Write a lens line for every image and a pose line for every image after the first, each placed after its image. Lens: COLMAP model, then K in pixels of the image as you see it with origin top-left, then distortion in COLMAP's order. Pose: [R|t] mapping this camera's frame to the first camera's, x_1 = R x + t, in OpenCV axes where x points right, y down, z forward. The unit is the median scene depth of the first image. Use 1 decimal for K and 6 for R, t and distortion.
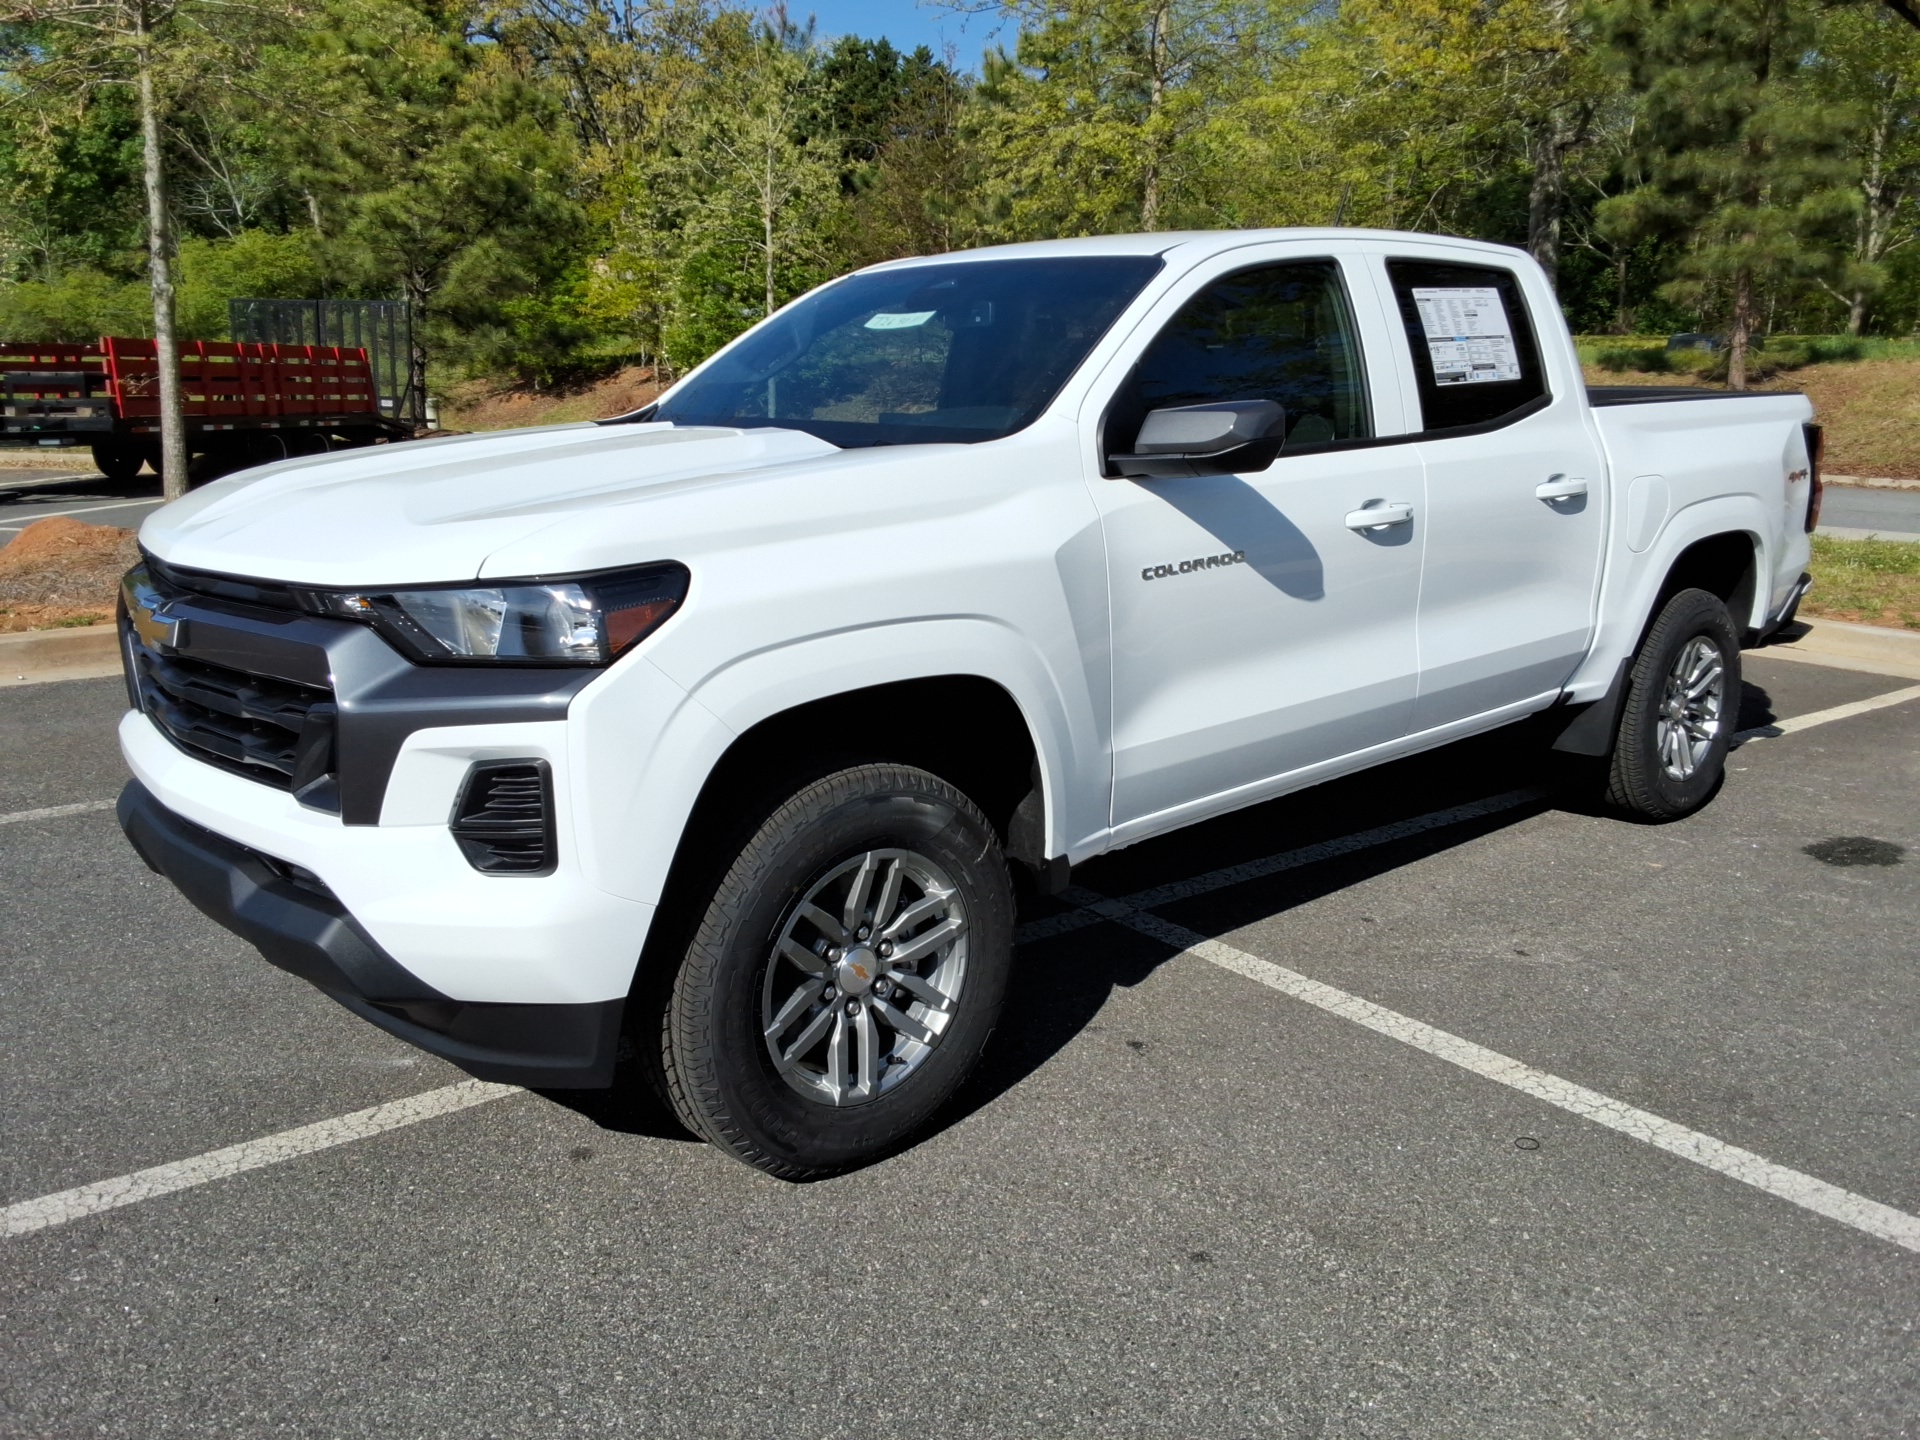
lens RADIAL K [[1533.8, 0, 977.2], [0, 1533.8, 712.2], [0, 0, 1]] dist [0.120582, -0.185815]
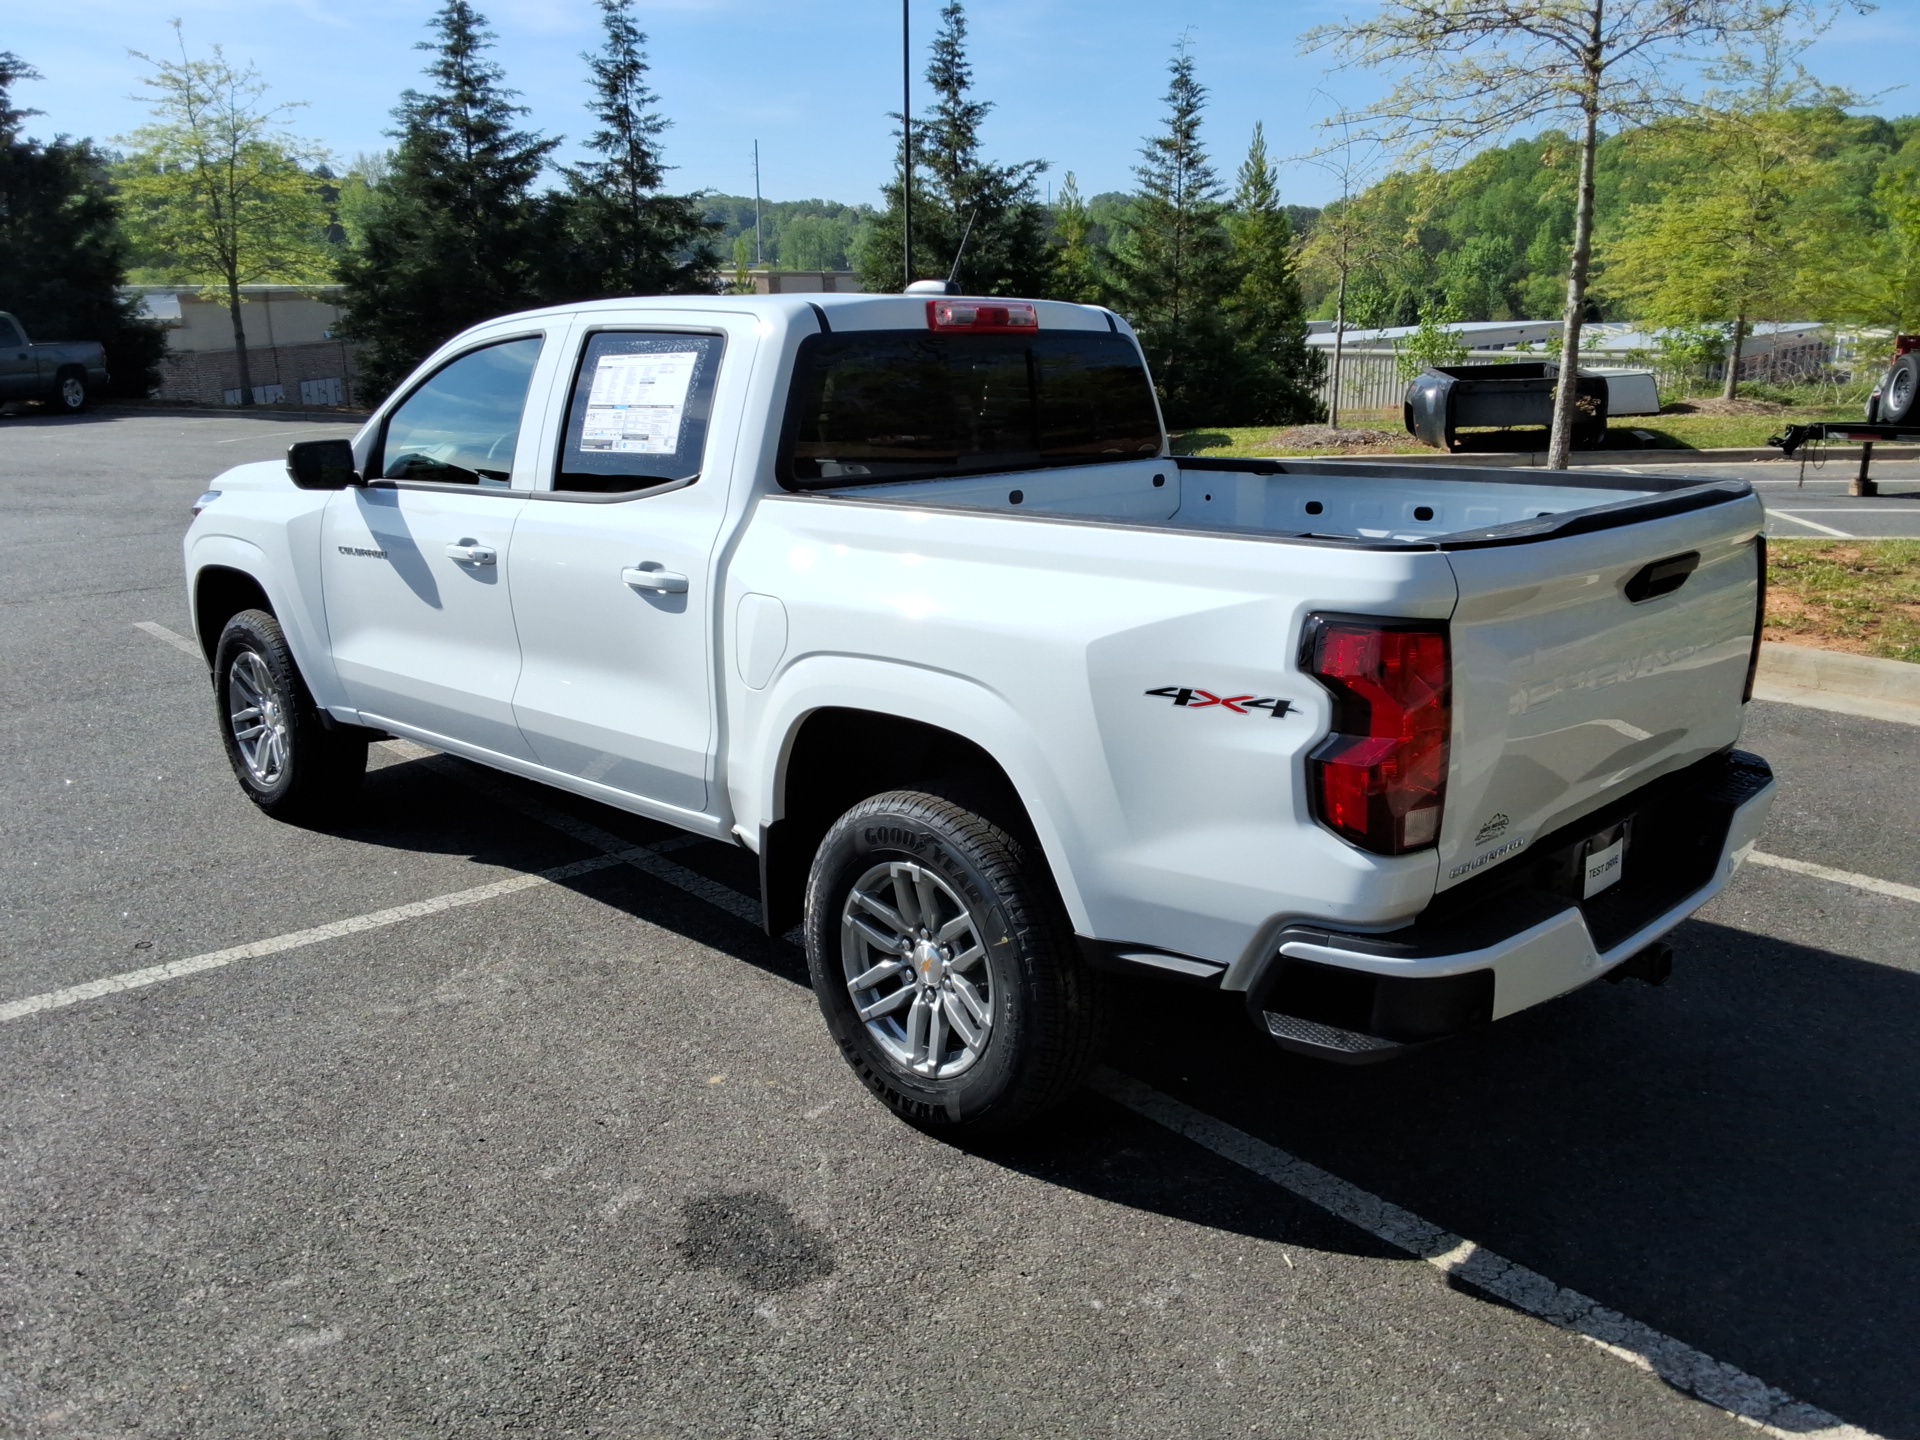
lens RADIAL K [[1532.4, 0, 967.4], [0, 1532.4, 706.2], [0, 0, 1]] dist [0.109973, -0.167024]
pose [[0.064826, 0.228255, -0.971441, 1.268975], [-0.213644, 0.954091, 0.209922, -0.299715], [0.974758, 0.193934, 0.110615, 1.098972]]
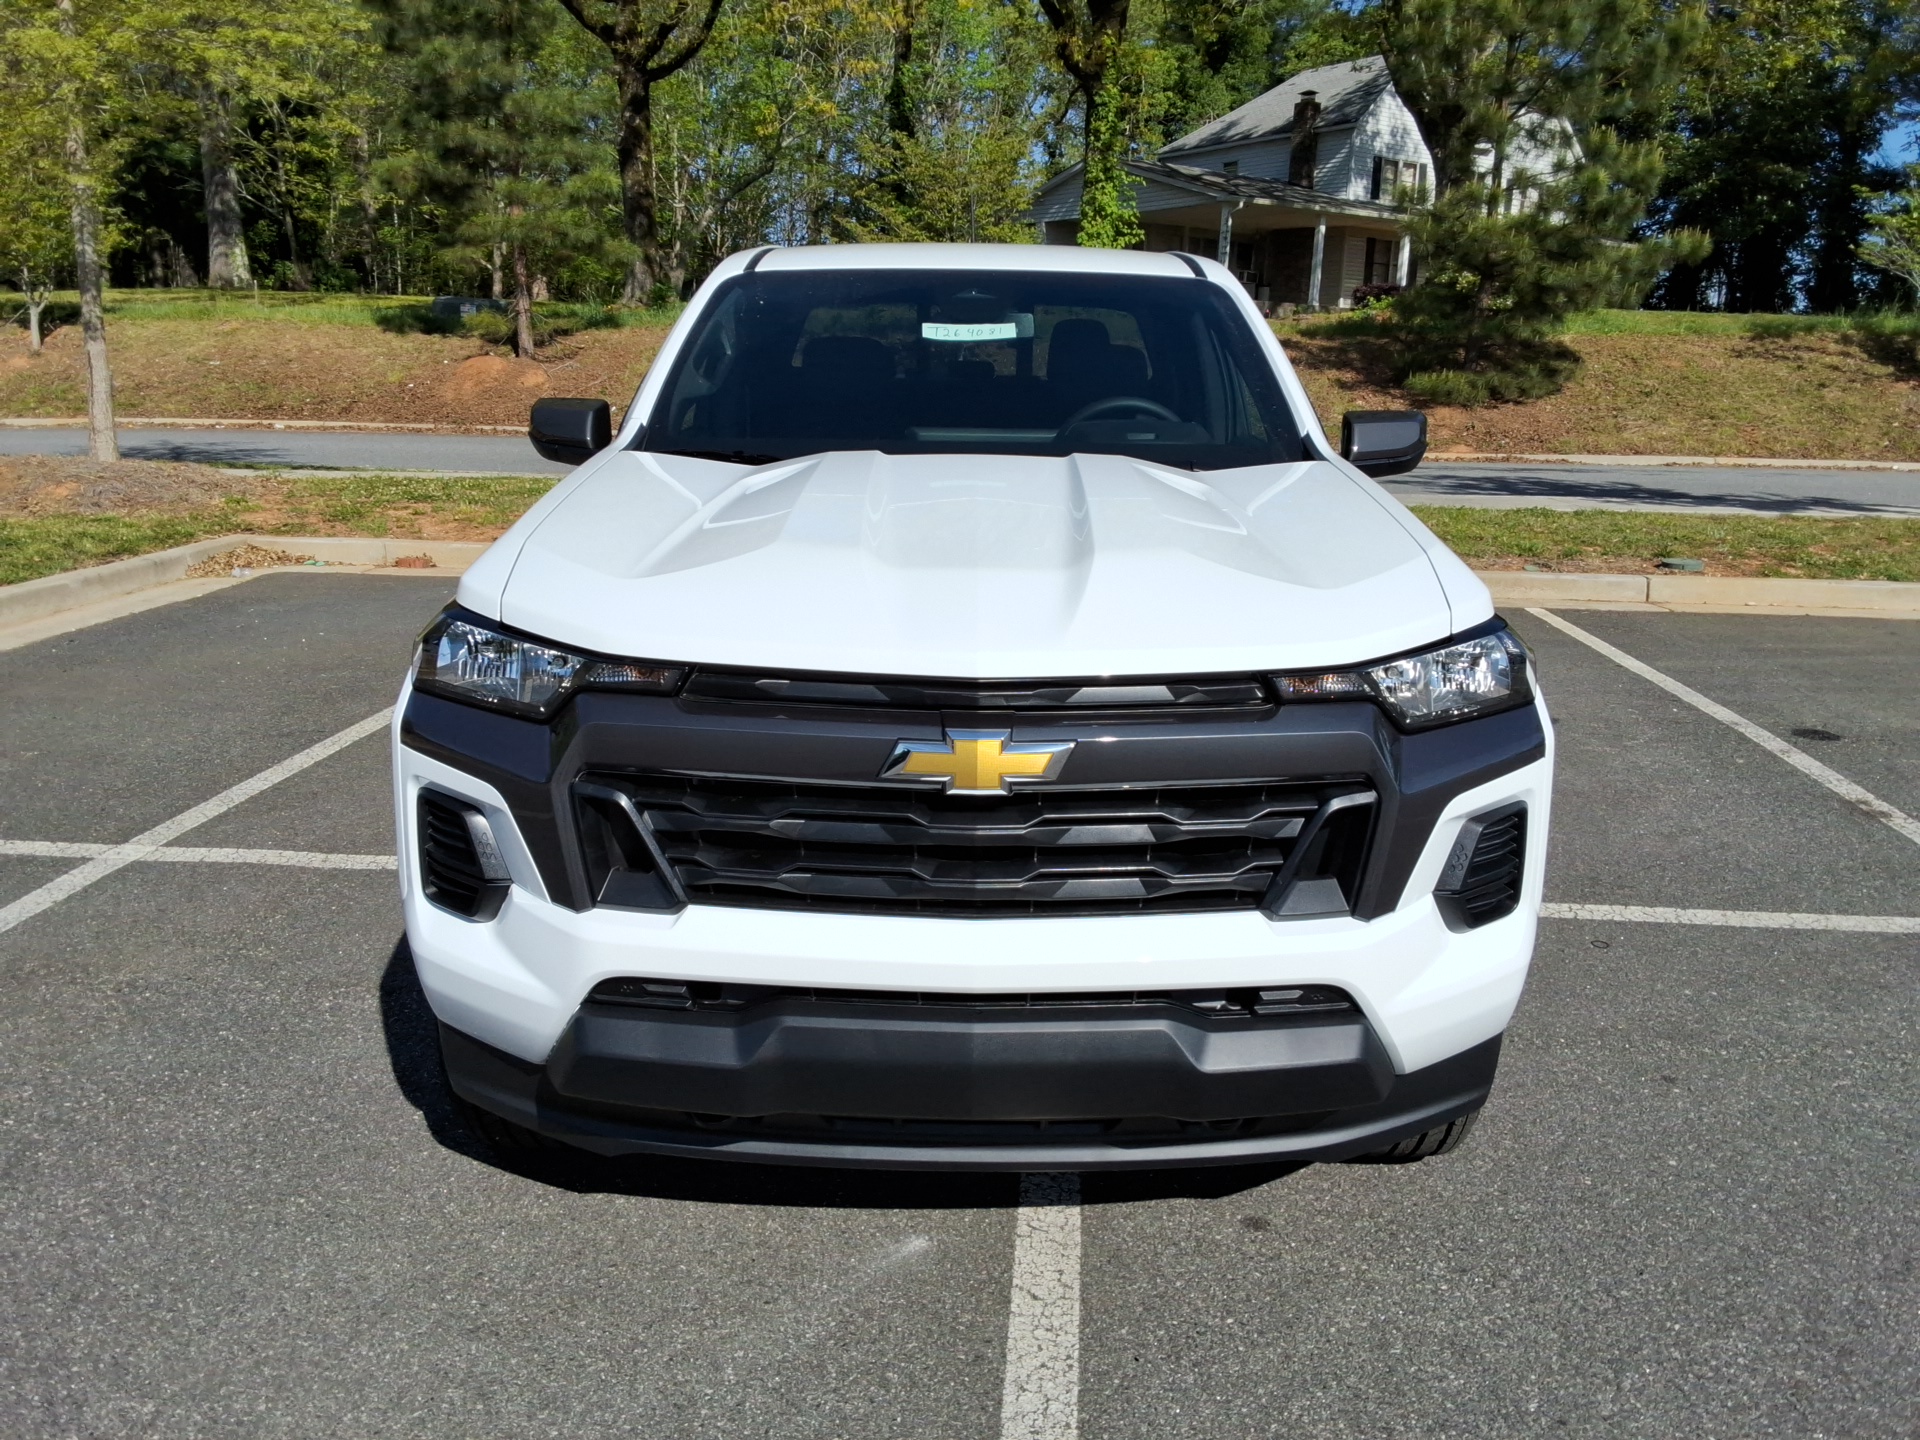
lens RADIAL K [[1533.8, 0, 977.2], [0, 1533.8, 712.2], [0, 0, 1]] dist [0.120582, -0.185815]
pose [[0.673695, -0.170516, 0.719069, -0.693708], [0.149731, 0.984330, 0.093136, -0.098453], [-0.723682, 0.044922, 0.688670, 0.309315]]
